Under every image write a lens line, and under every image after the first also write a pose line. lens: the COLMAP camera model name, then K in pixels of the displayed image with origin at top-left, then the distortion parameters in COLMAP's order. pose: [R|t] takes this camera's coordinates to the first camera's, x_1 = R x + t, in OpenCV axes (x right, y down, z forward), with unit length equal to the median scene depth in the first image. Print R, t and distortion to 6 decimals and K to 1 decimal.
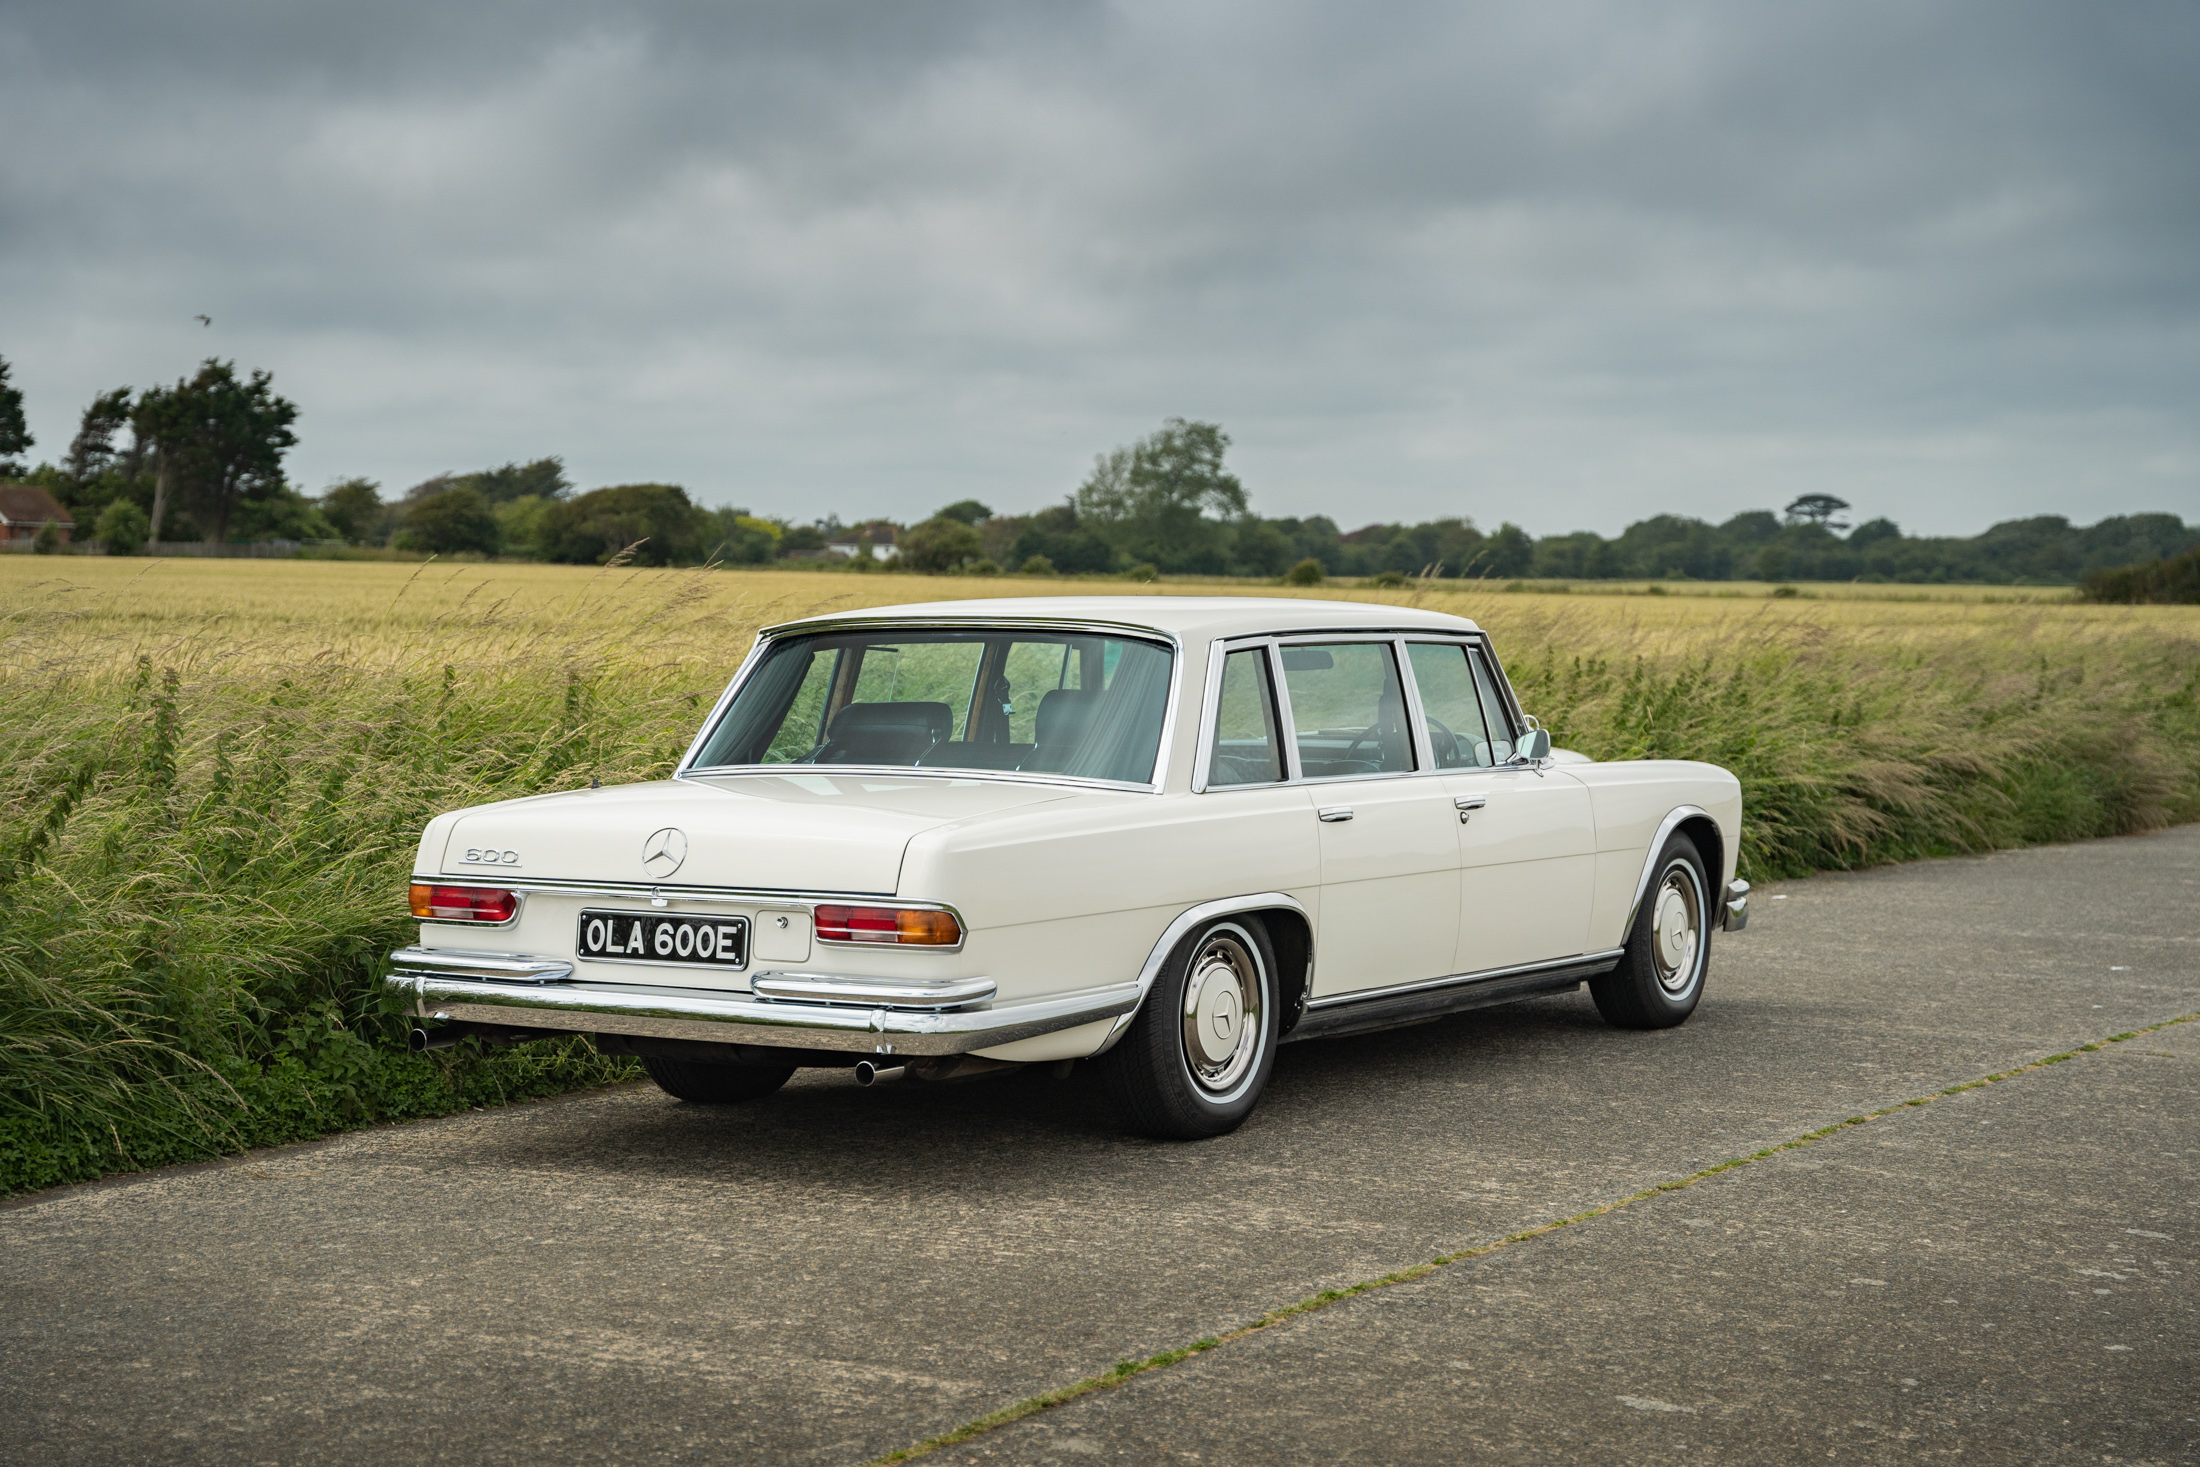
lens RADIAL K [[3724.1, 0, 1095.8], [0, 3724.1, 737.7], [0, 0, 1]] dist [0.187966, 0.000000]
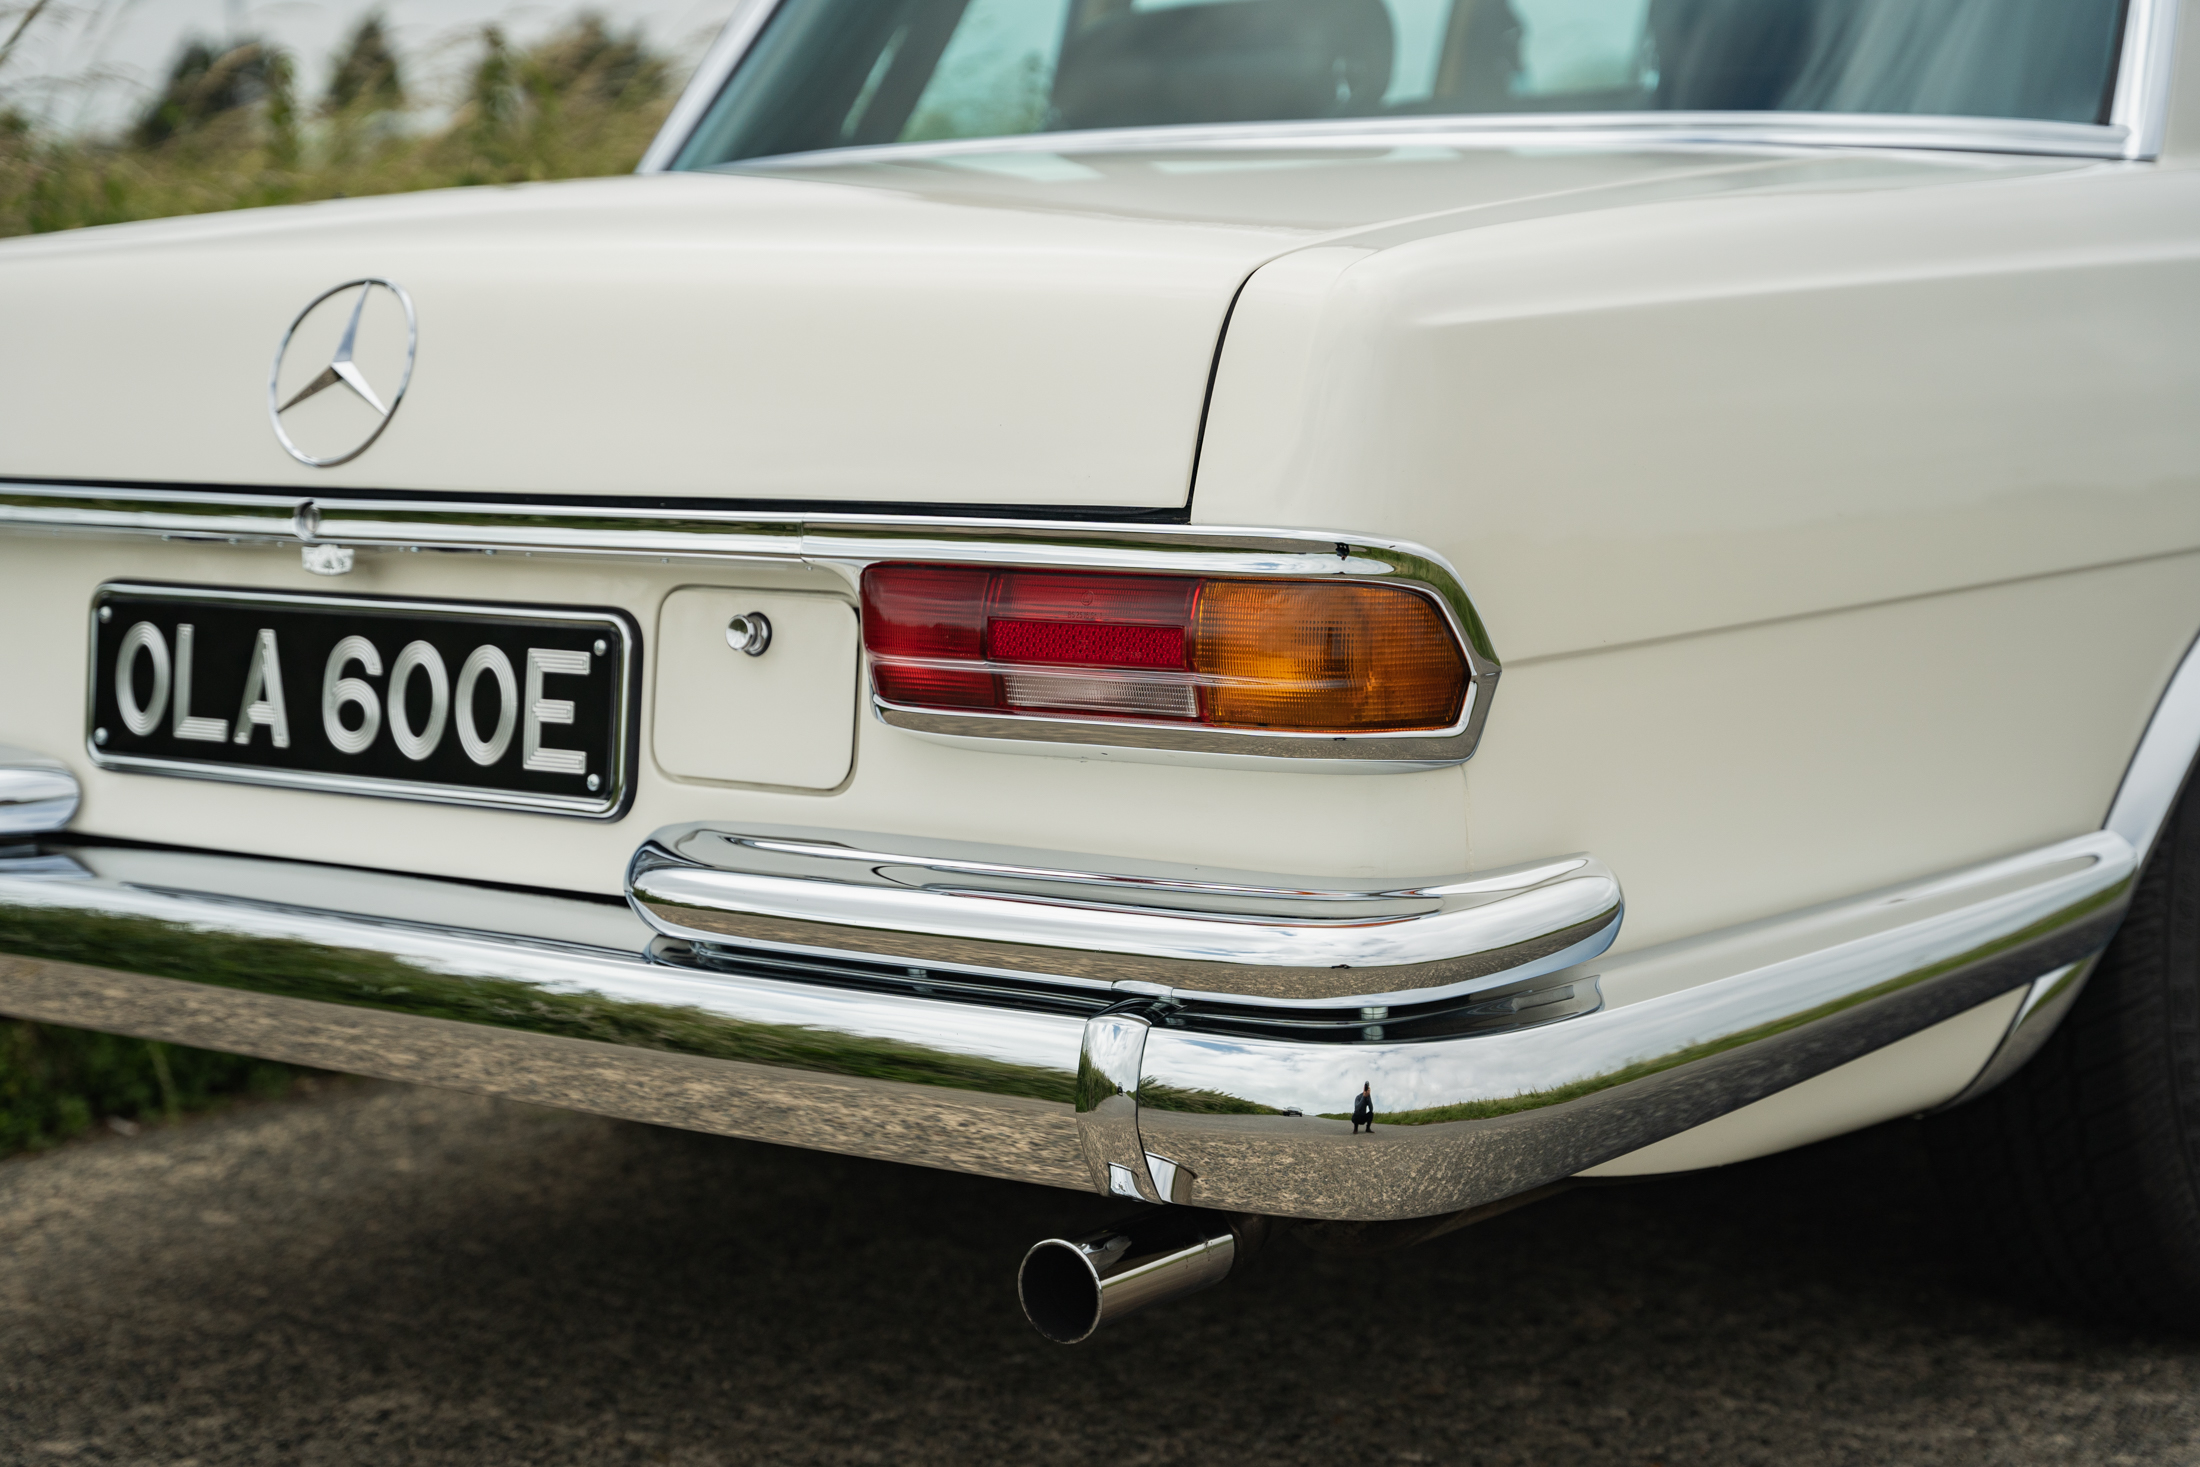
lens RADIAL K [[3725.4, 0, 1103.1], [0, 3725.4, 728.2], [0, 0, 1]] dist [0.199989, 0.000000]
pose [[0.993941, -0.004647, -0.109819, -0.031624], [0.014084, 0.996255, 0.085307, 0.033506], [0.109011, -0.086336, 0.990284, 0.727021]]
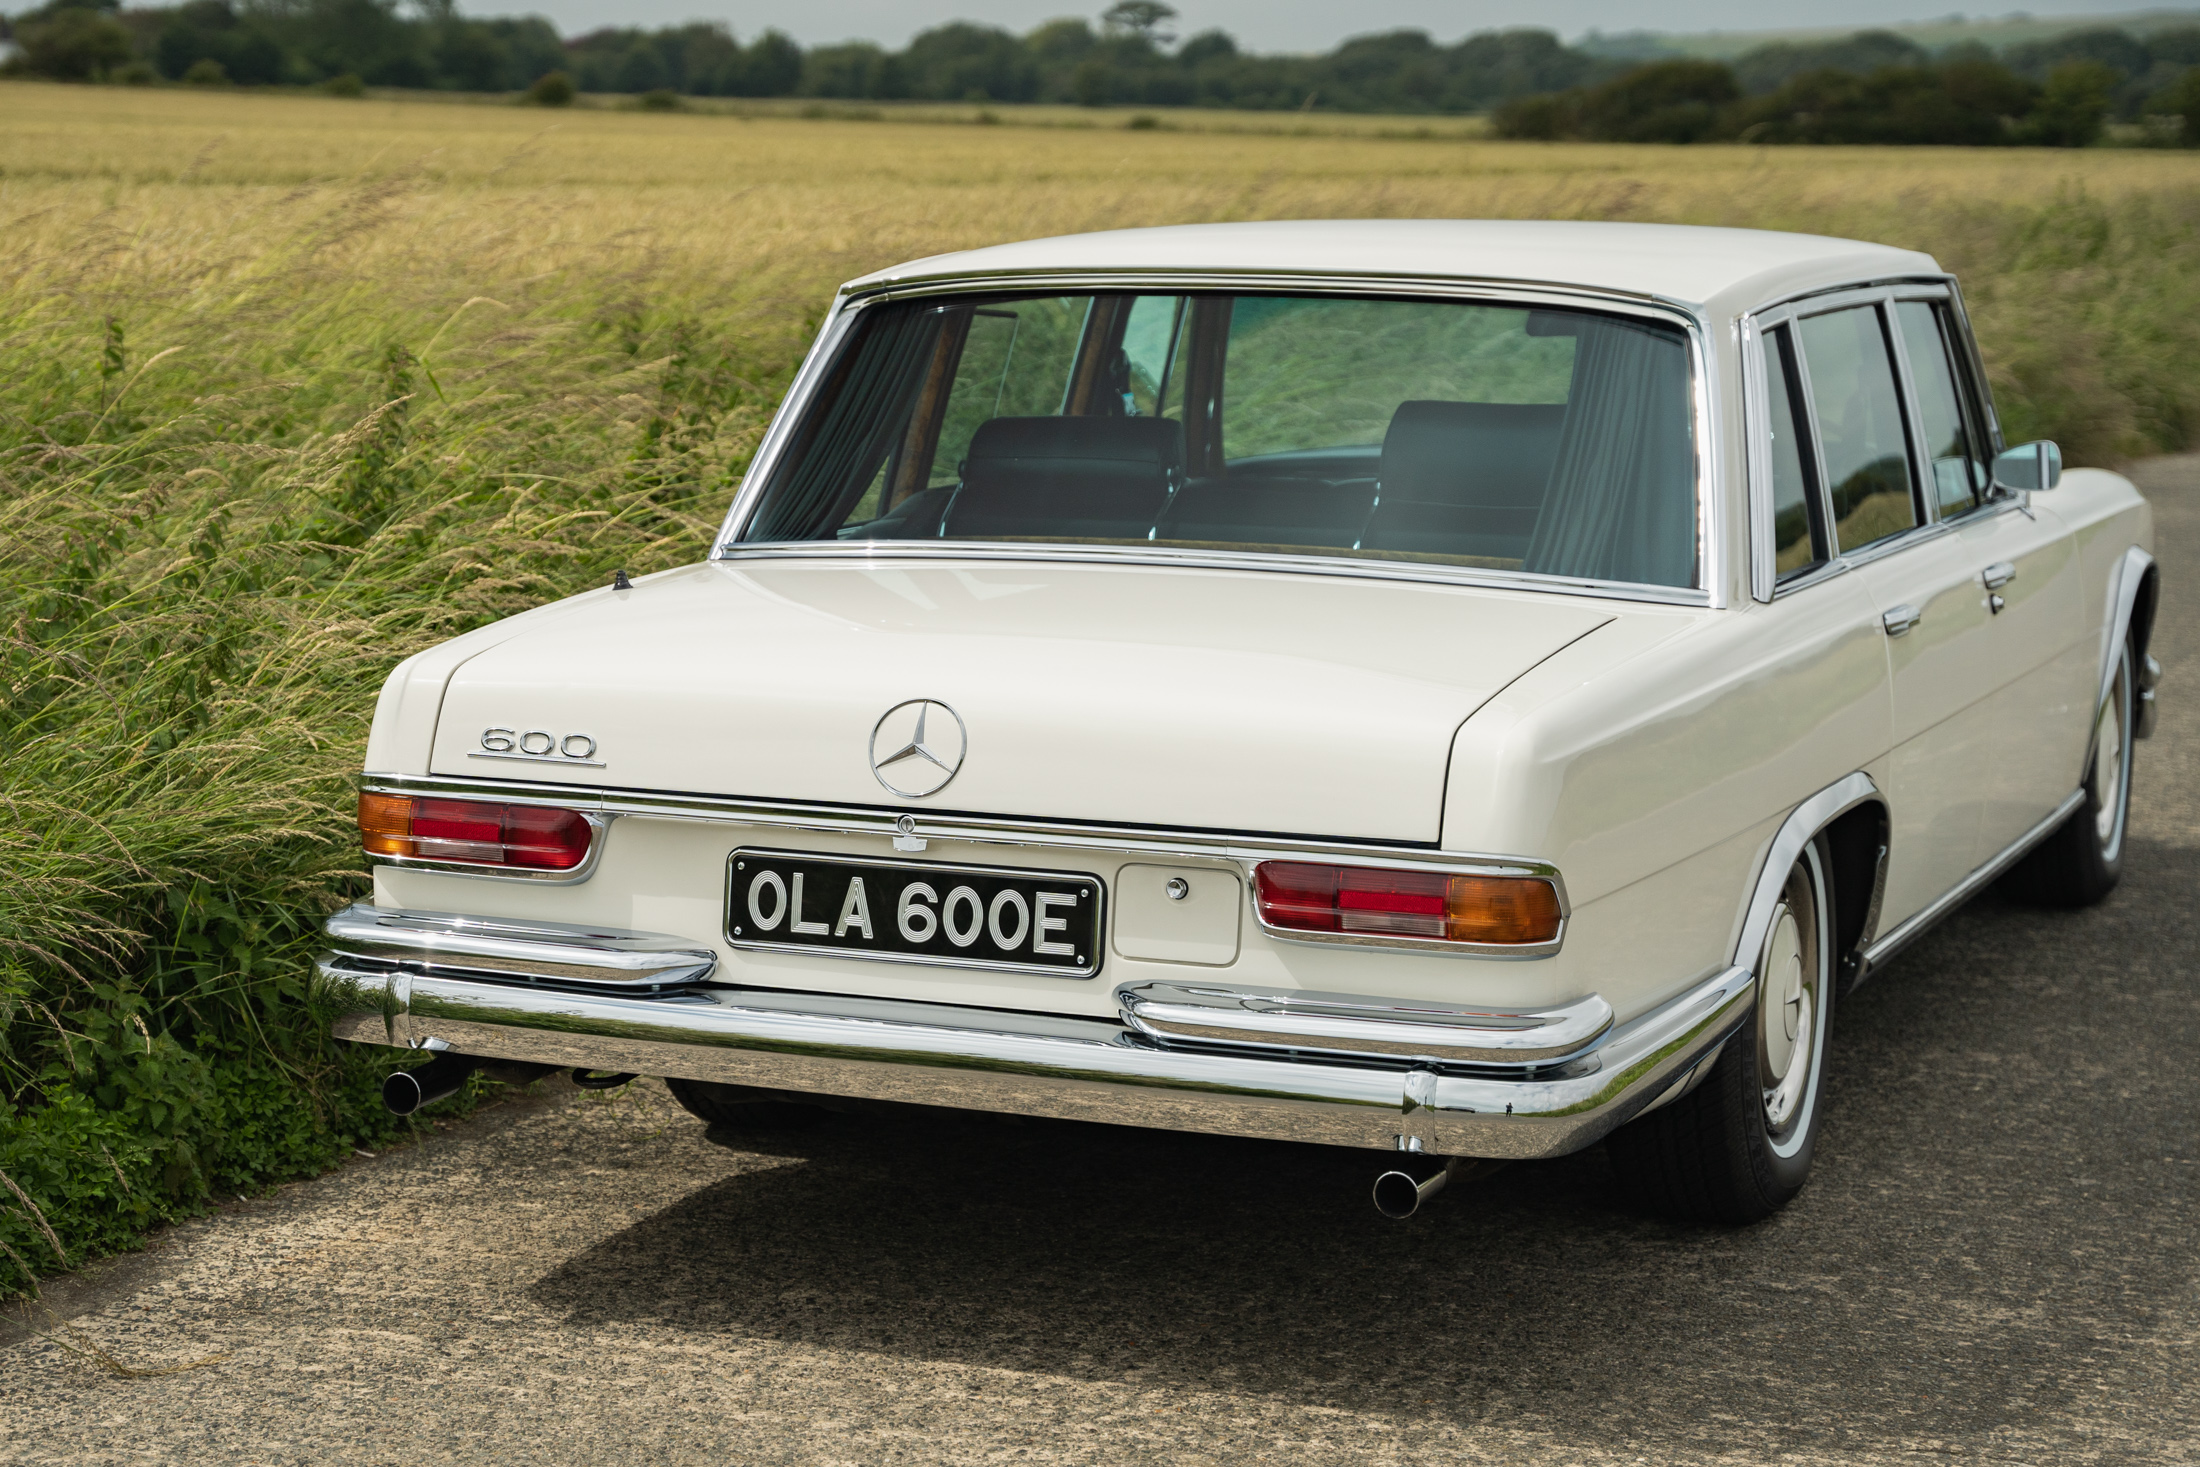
lens RADIAL K [[4508.4, 0, 924.1], [0, 4508.4, 660.1], [0, 0, 1]] dist [0.228457, 0.000000]
pose [[0.988525, -0.007982, 0.150848, -0.206626], [-0.004388, 0.996664, 0.081492, -0.032418], [-0.150995, -0.081219, 0.985192, 0.373814]]
